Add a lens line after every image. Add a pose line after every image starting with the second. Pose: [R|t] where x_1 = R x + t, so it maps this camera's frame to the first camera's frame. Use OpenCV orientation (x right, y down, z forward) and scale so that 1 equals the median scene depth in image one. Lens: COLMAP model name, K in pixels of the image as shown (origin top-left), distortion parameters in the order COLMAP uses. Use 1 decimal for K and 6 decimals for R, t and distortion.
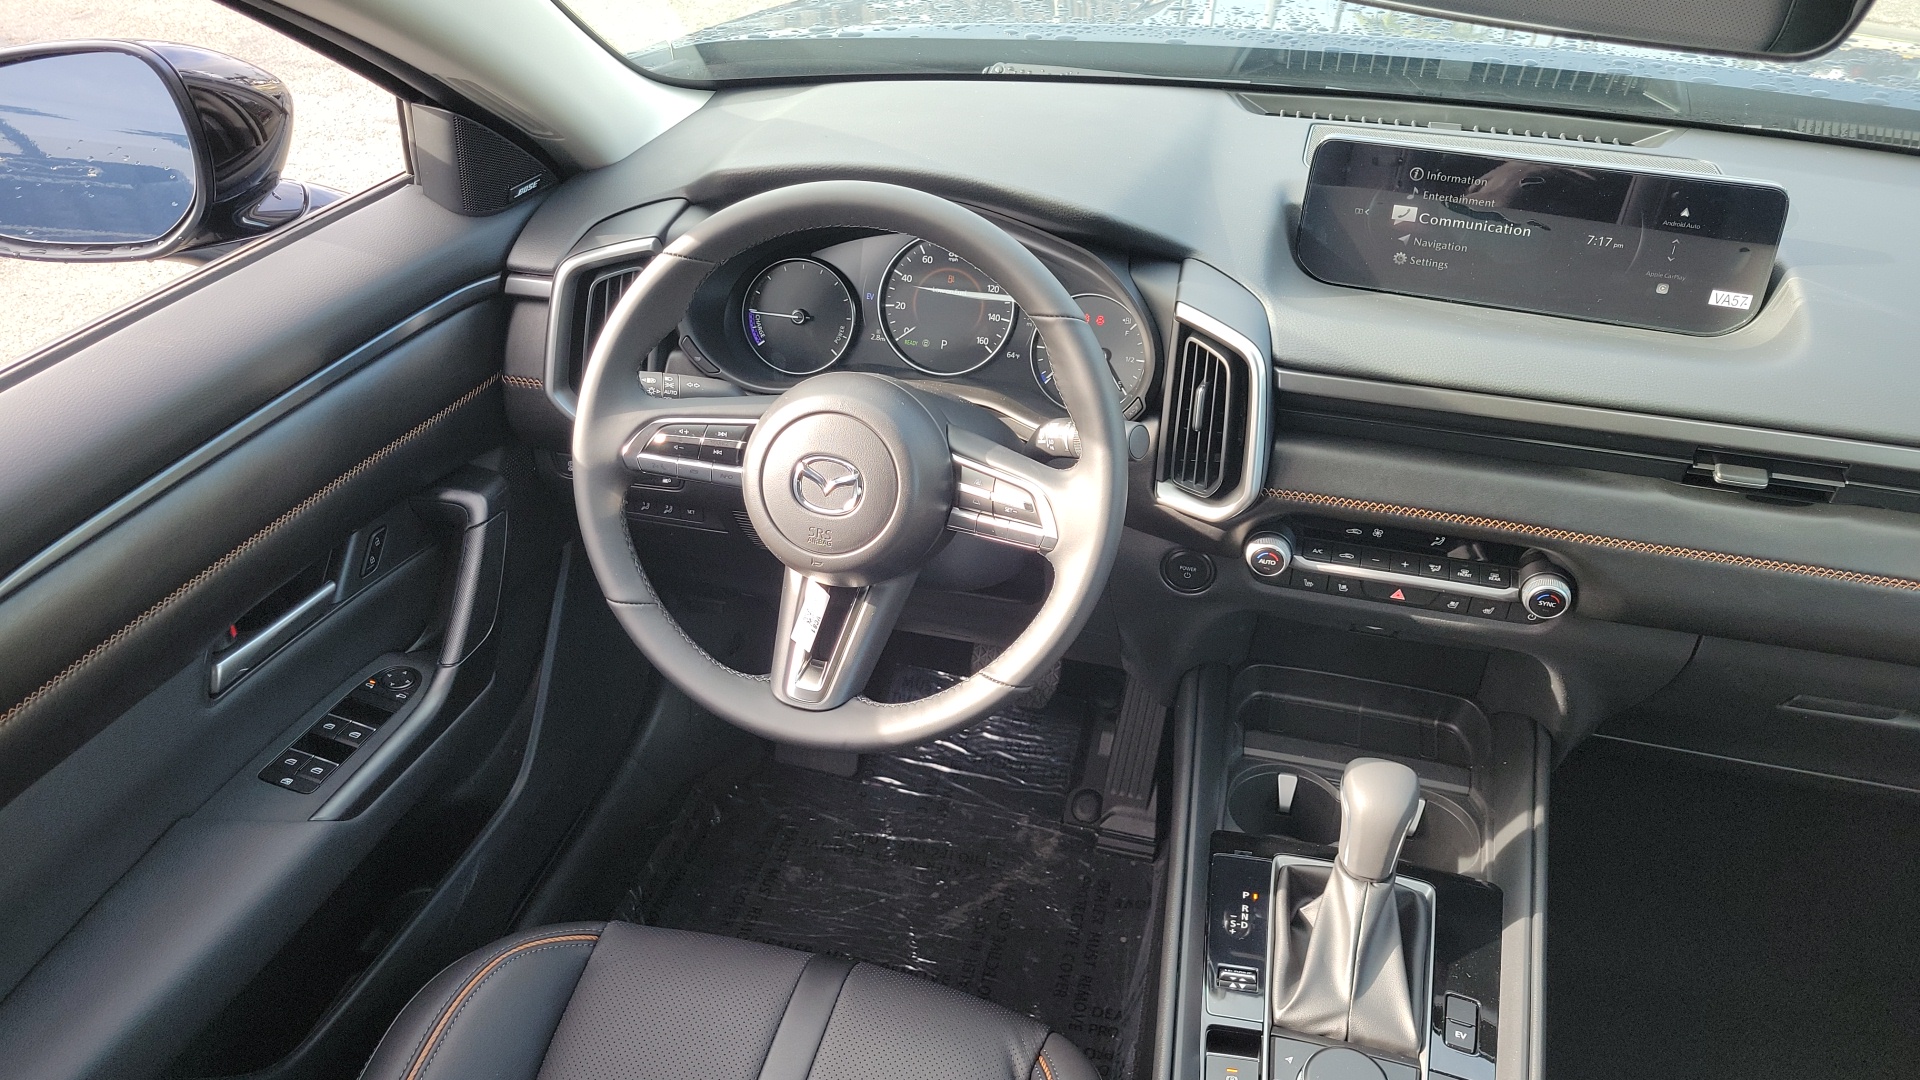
lens RADIAL K [[1446.7, 0, 959.8], [0, 1446.7, 537.2], [0, 0, 1]] dist [0.044909, -0.022991]
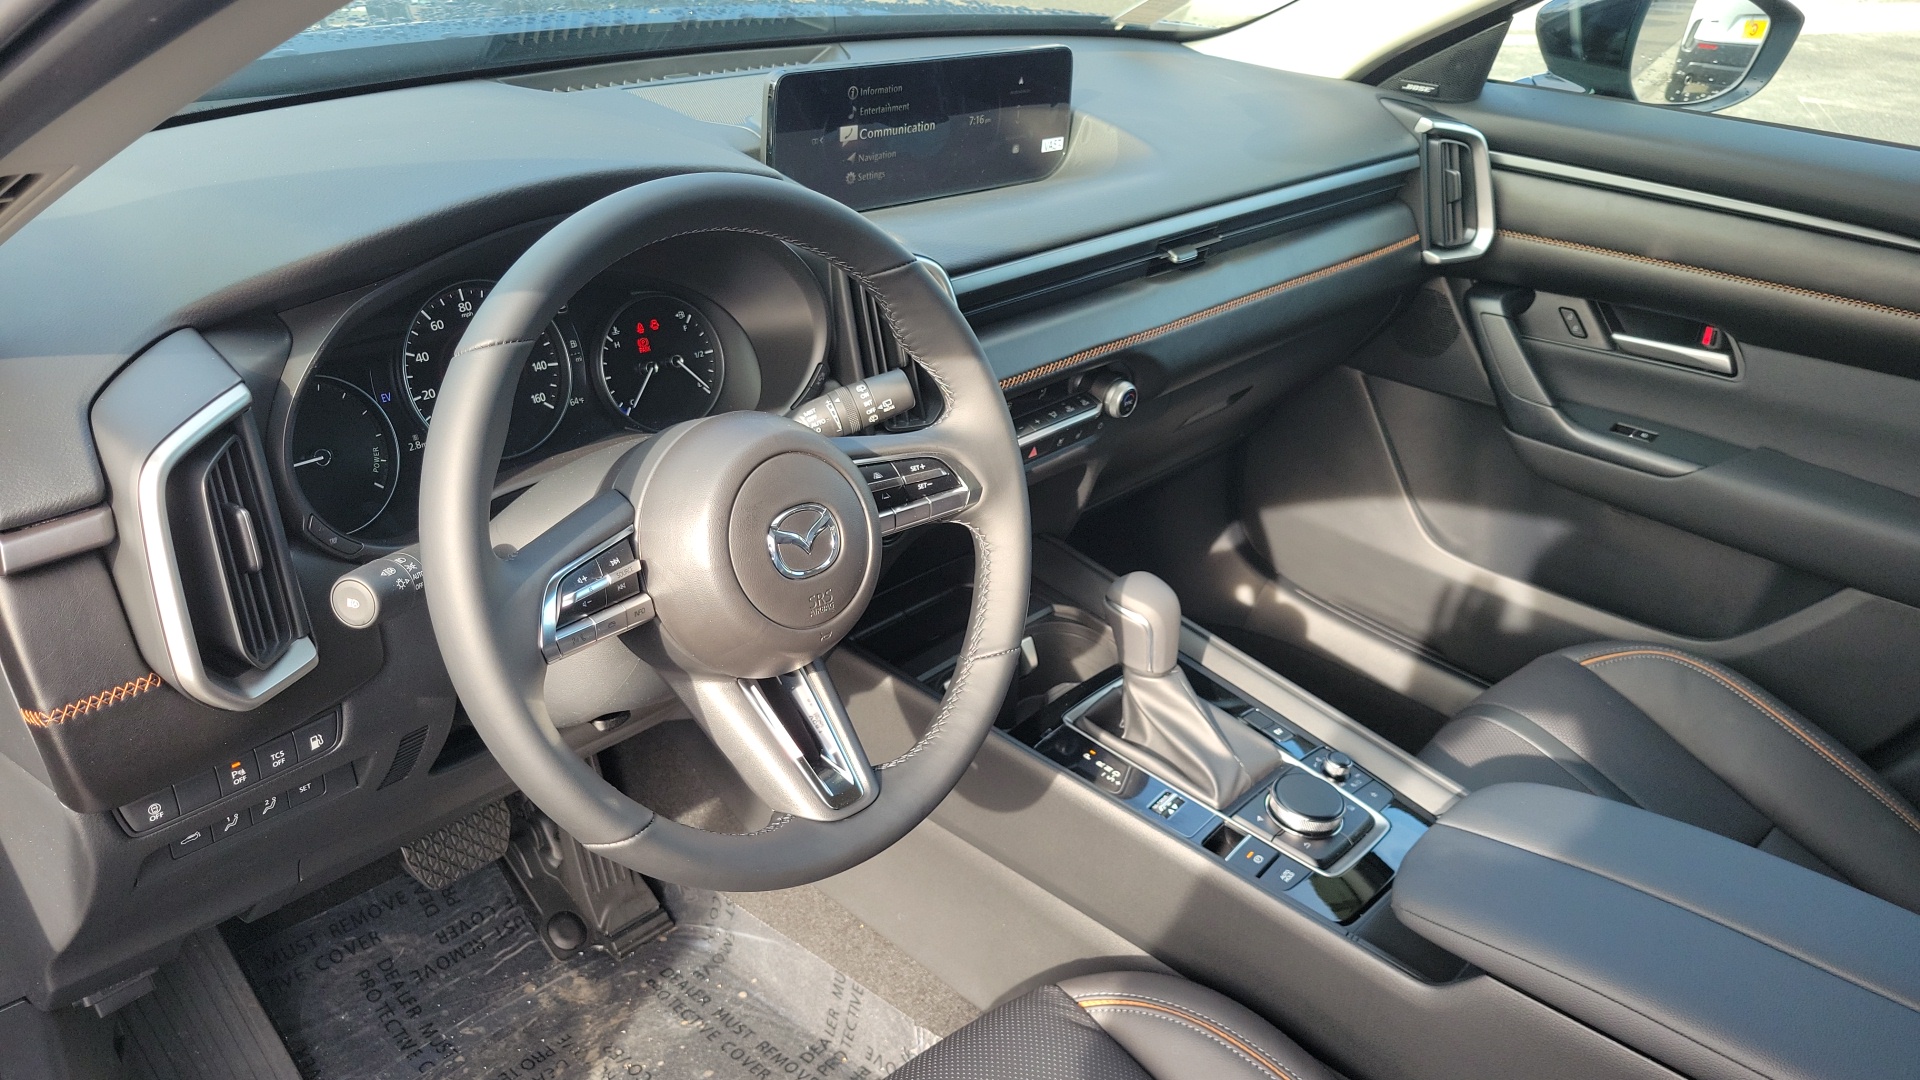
lens RADIAL K [[1446.7, 0, 960.8], [0, 1446.7, 547.7], [0, 0, 1]] dist [0.044909, -0.022991]
pose [[0.465287, -0.408638, 0.785190, -0.612781], [0.425907, 0.880979, 0.206106, -0.145757], [-0.775958, 0.238520, 0.583950, 0.413702]]
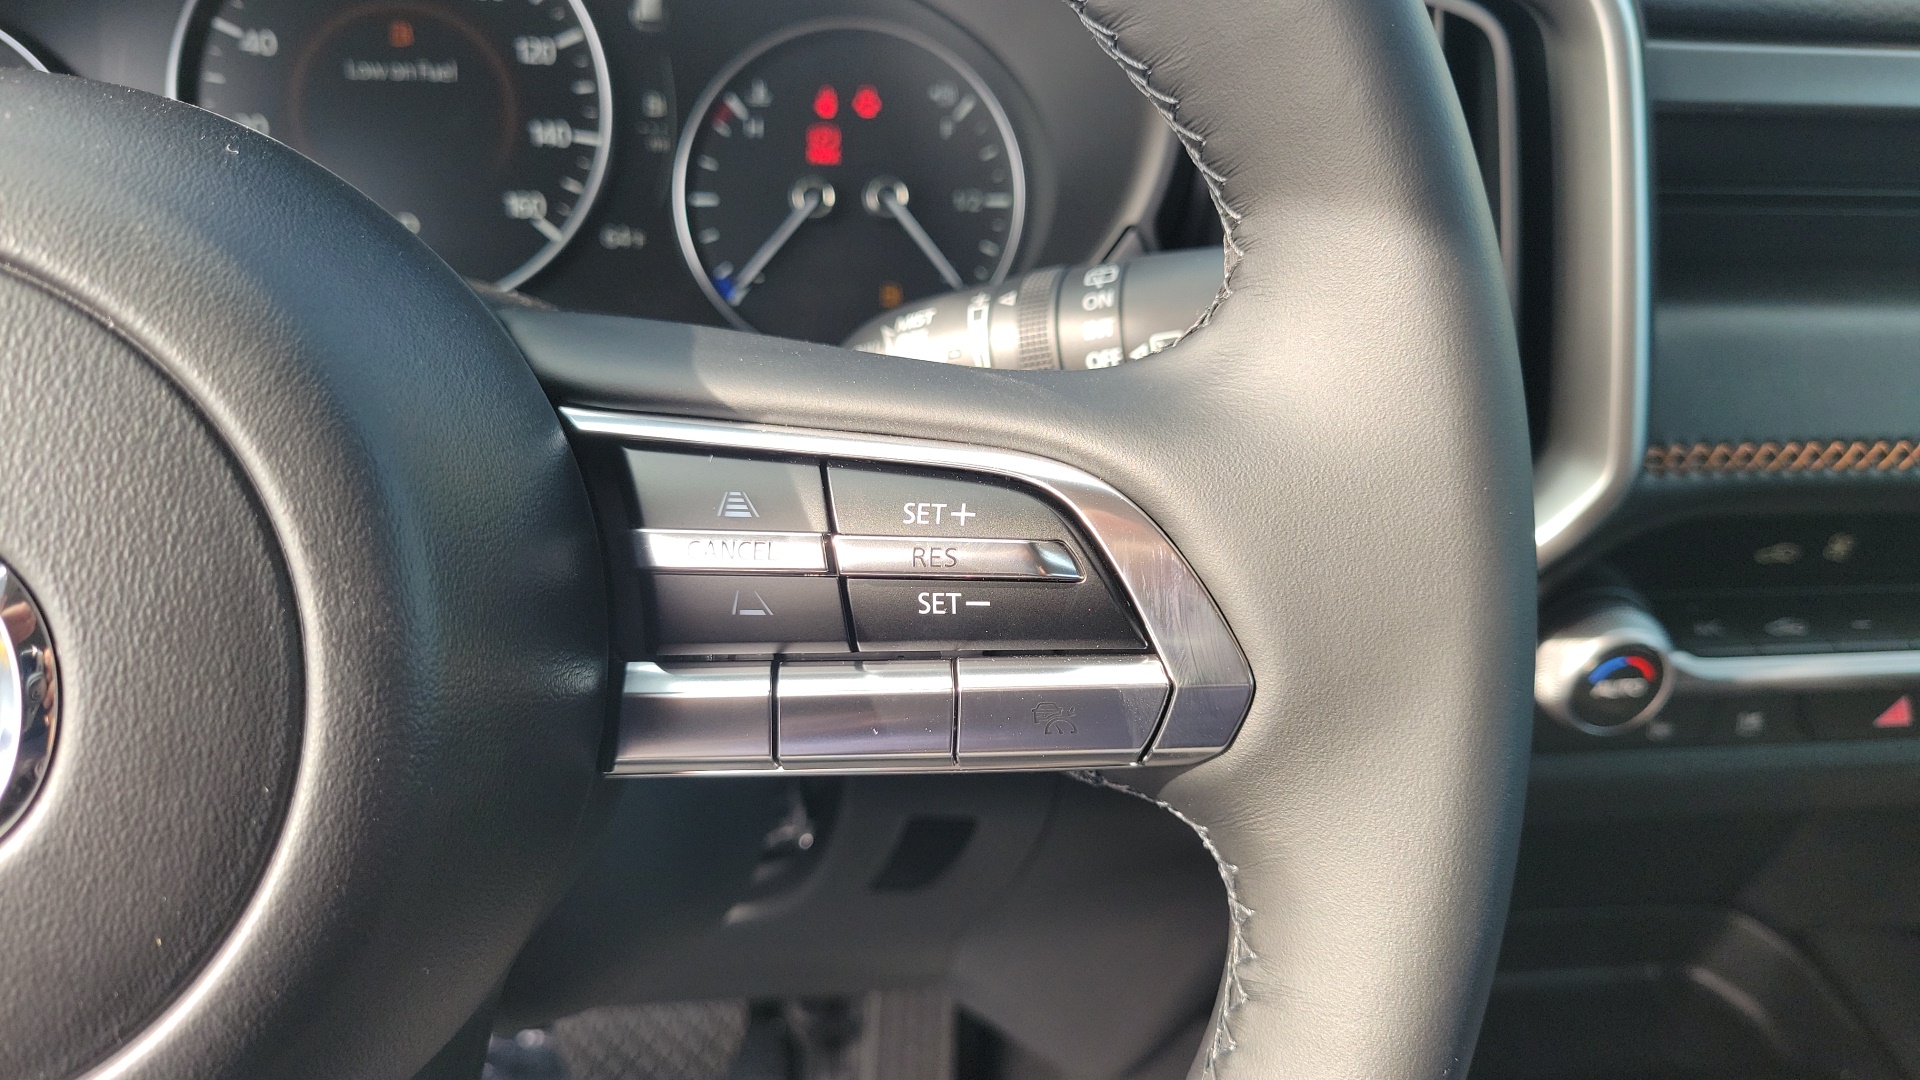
lens RADIAL K [[1507.7, 0, 978.4], [0, 1507.7, 524.8], [0, 0, 1]] dist [0.000699, -0.000783]
pose [[0.918512, -0.148035, 0.366635, -0.030655], [0.183664, 0.980899, -0.064070, -0.023295], [-0.350147, 0.126187, 0.928156, 0.727652]]
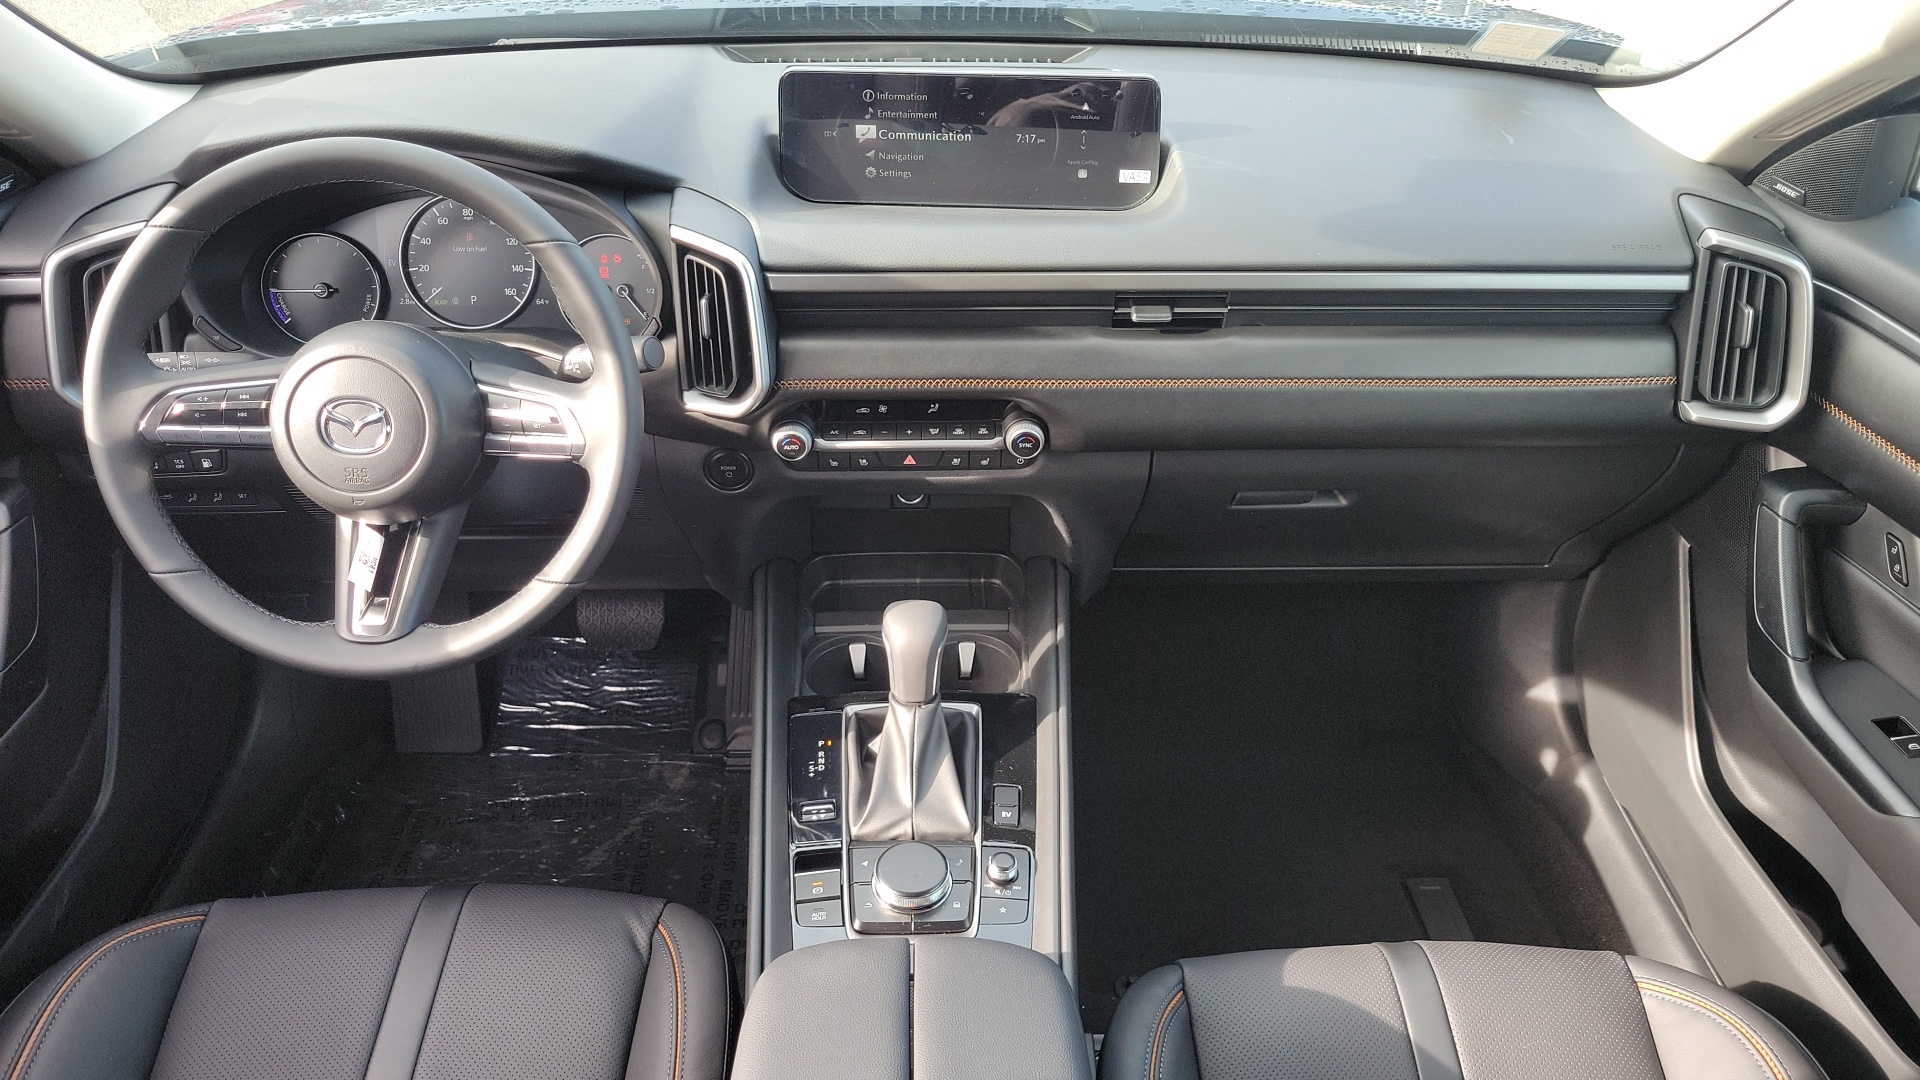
lens RADIAL K [[1446.7, 0, 961.4], [0, 1446.7, 540.3], [0, 0, 1]] dist [0.044909, -0.022991]
pose [[0.961332, -0.158980, 0.224869, 0.073277], [0.159190, 0.987096, 0.017319, 0.088105], [-0.224720, 0.019147, 0.974235, -0.121591]]
